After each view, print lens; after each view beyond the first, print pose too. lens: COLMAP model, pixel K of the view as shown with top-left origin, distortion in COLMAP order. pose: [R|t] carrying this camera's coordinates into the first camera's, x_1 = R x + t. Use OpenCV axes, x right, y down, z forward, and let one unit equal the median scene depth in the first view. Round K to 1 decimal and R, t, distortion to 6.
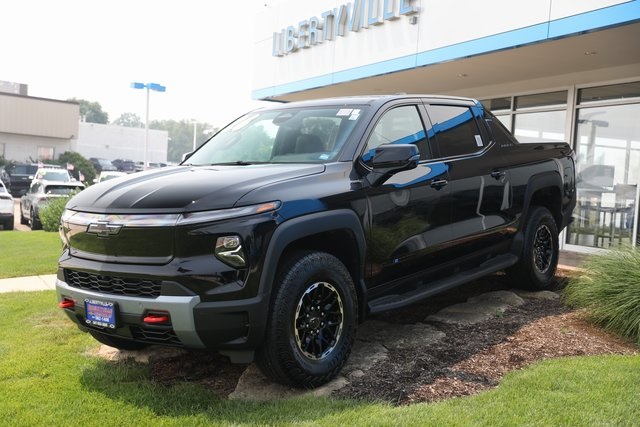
lens RADIAL K [[747.7, 0, 320.0], [0, 747.7, 213.5], [0, 0, 1]] dist [0.022316, 0.170270]
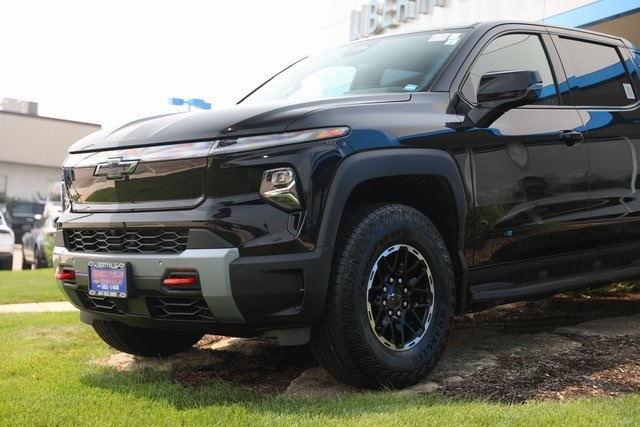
lens RADIAL K [[992.3, 0, 320.0], [0, 992.3, 213.5], [0, 0, 1]] dist [0.127874, 0.145077]
pose [[0.995594, 0.006705, -0.093531, 0.010333], [-0.013163, 0.997558, -0.068597, 0.125132], [0.092842, 0.069526, 0.993250, 0.023137]]
